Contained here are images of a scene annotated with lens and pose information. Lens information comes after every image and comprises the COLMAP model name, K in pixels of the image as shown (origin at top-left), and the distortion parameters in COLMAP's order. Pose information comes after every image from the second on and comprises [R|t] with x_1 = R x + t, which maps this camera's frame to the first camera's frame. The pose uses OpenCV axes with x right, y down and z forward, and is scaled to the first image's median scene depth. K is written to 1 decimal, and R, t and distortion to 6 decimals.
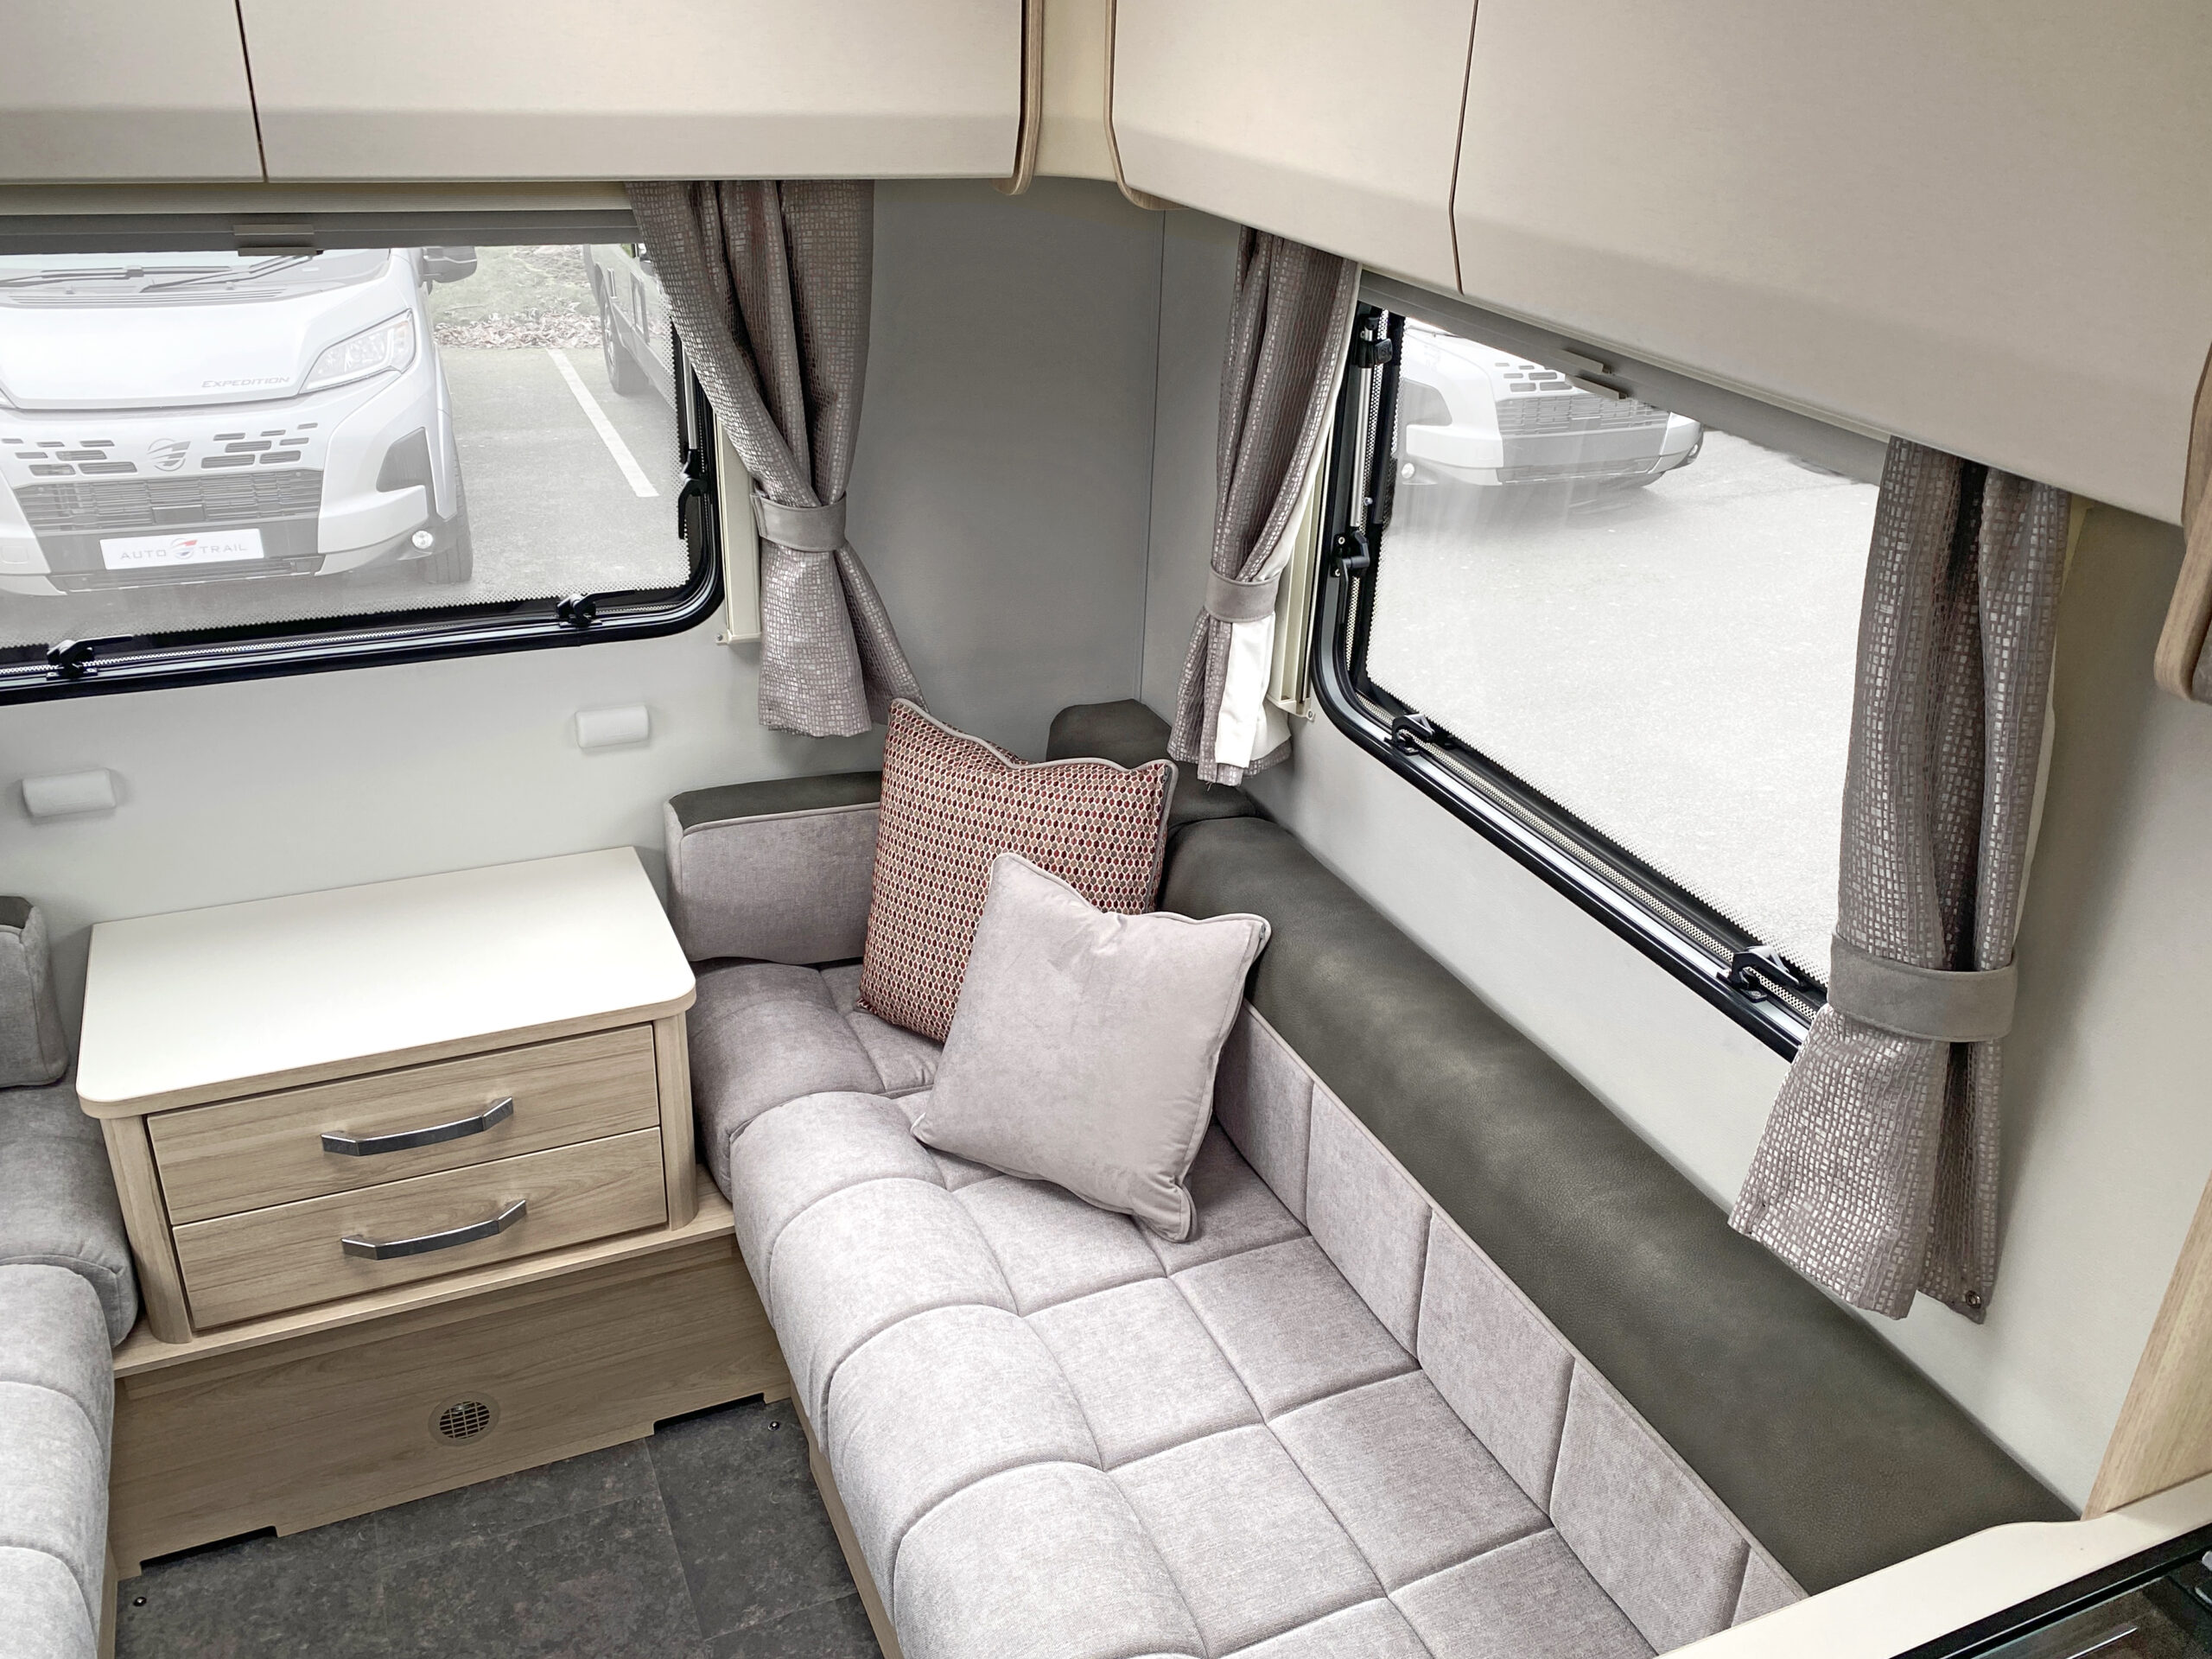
lens RADIAL K [[1831.1, 0, 1151.3], [0, 1831.1, 836.9], [0, 0, 1]] dist [0.023106, -0.024943]
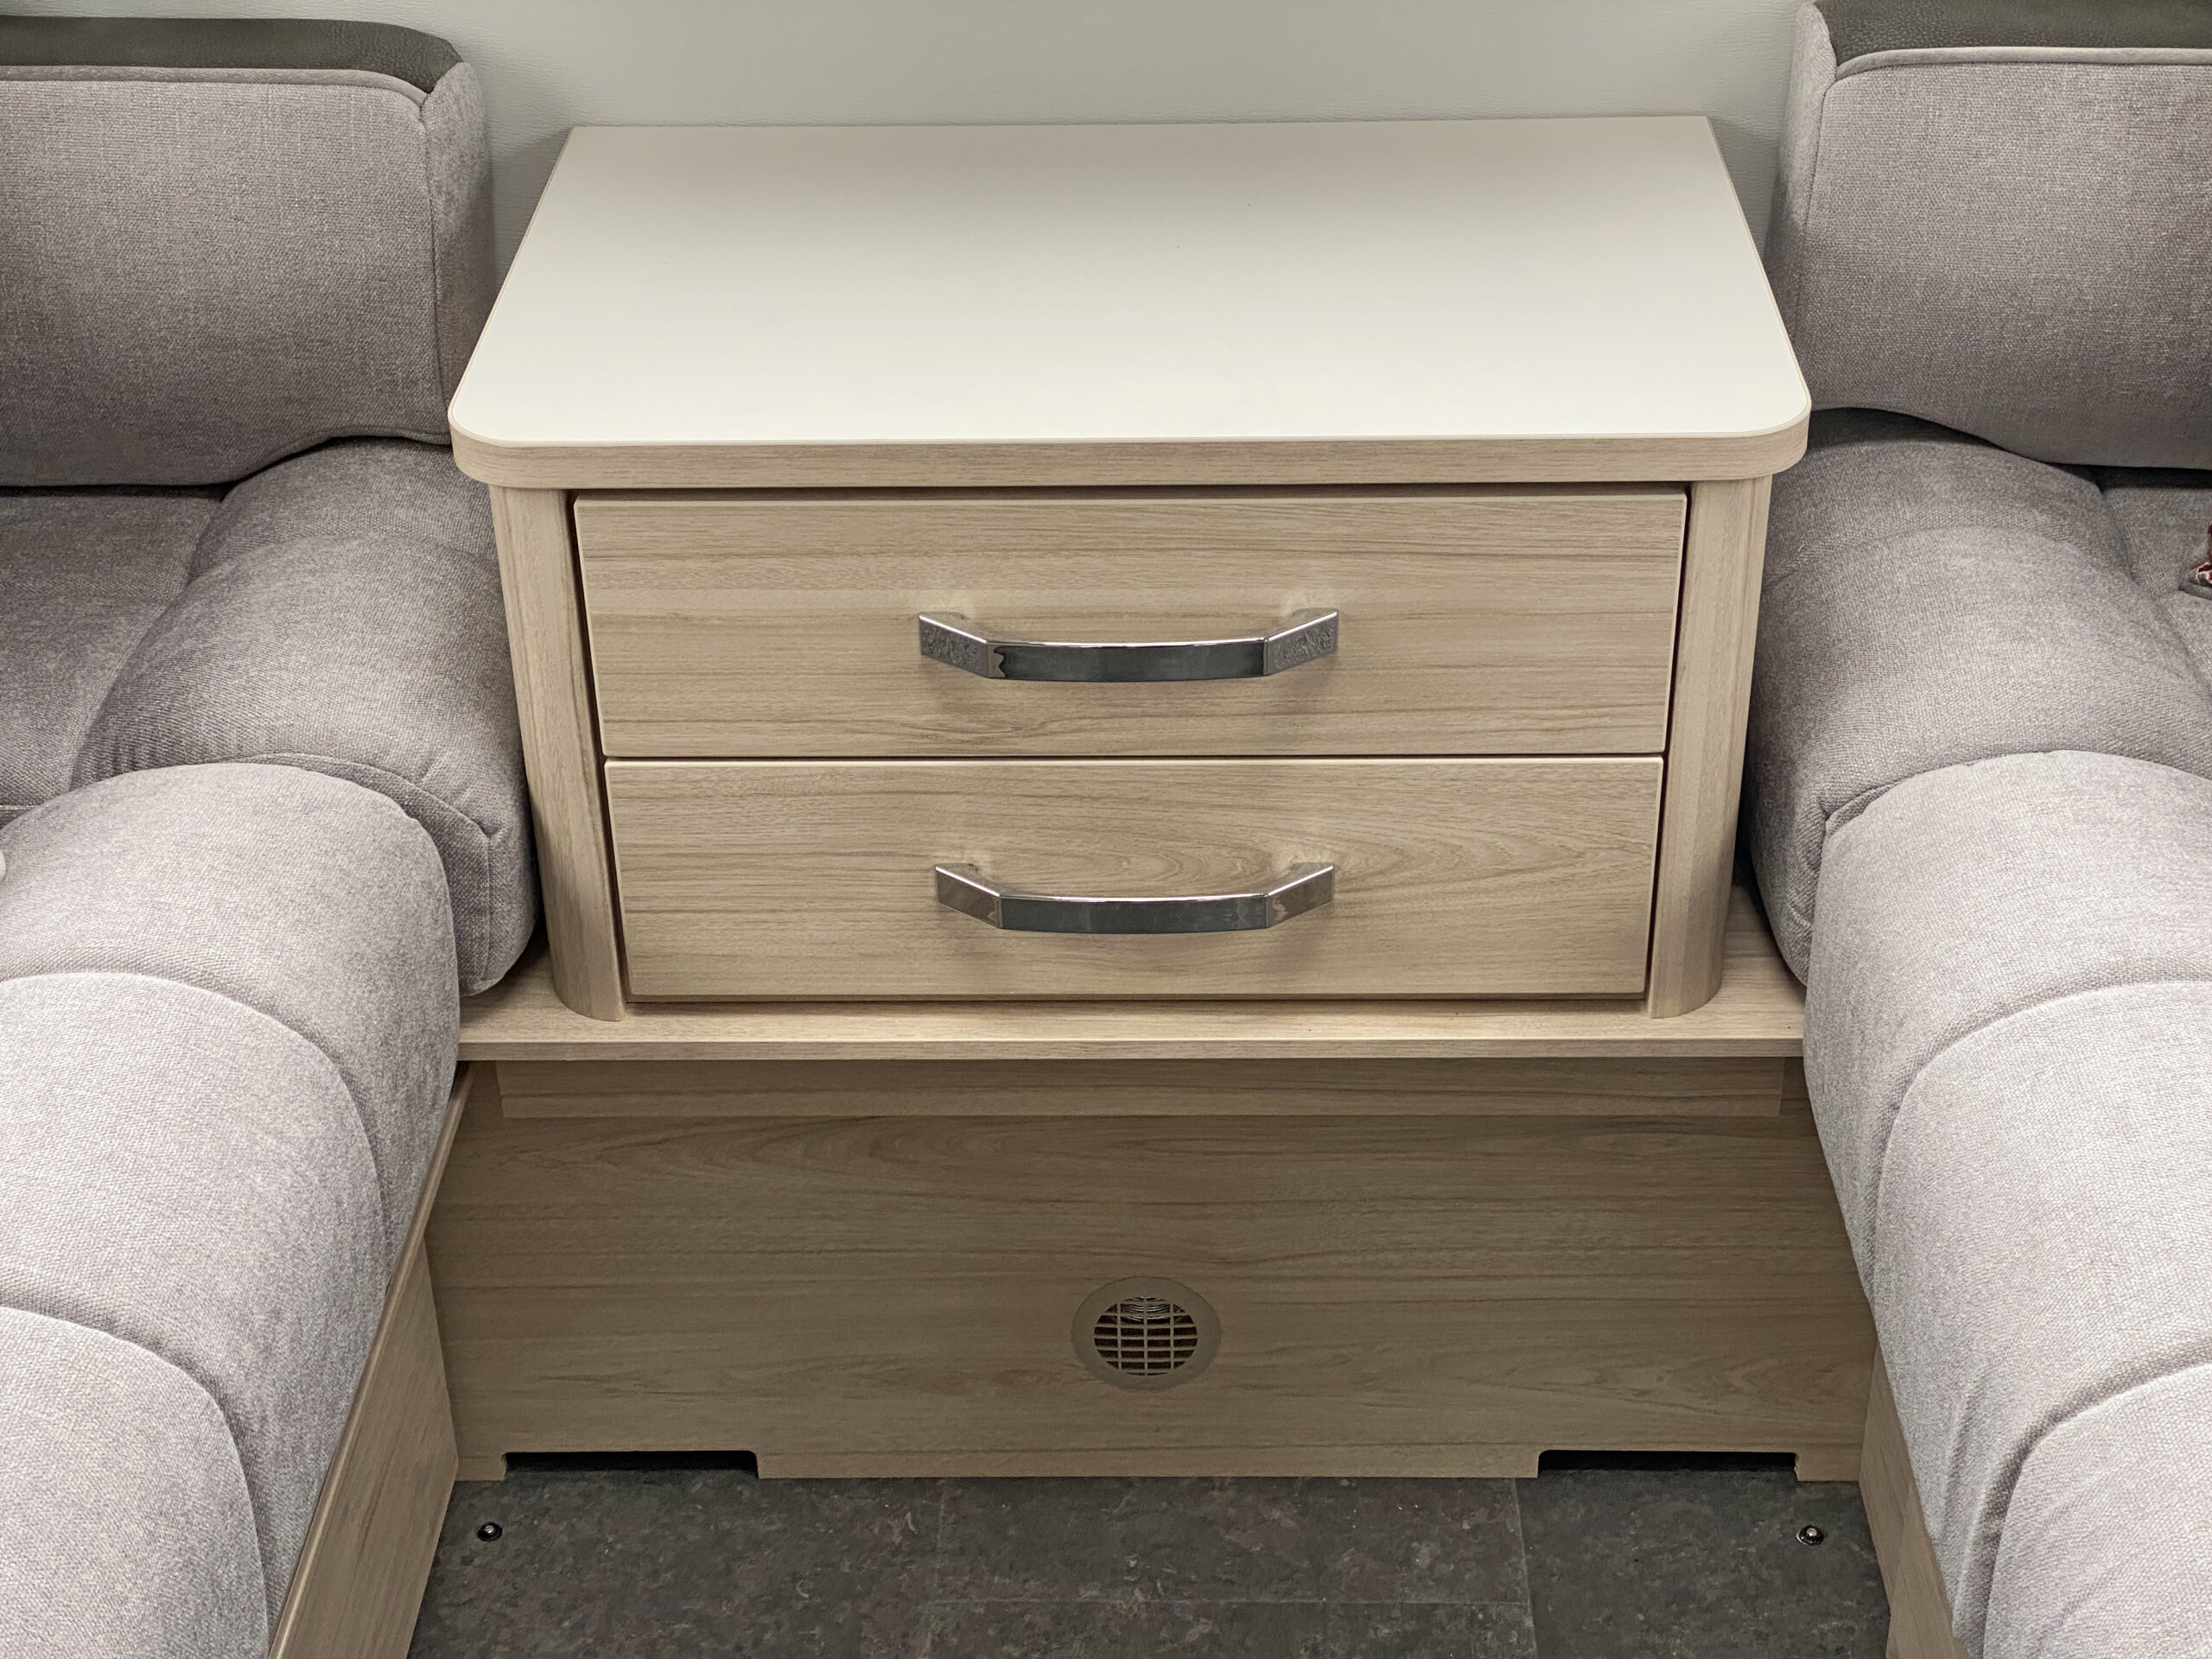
lens RADIAL K [[3325.5, 0, 1098.3], [0, 3325.5, 822.9], [0, 0, 1]] dist [0.096022, 0.000000]
pose [[0.895752, 0.178143, -0.407300, -0.078174], [-0.136729, 0.982188, 0.128884, 0.096412], [0.423005, -0.059758, 0.904154, 0.282807]]
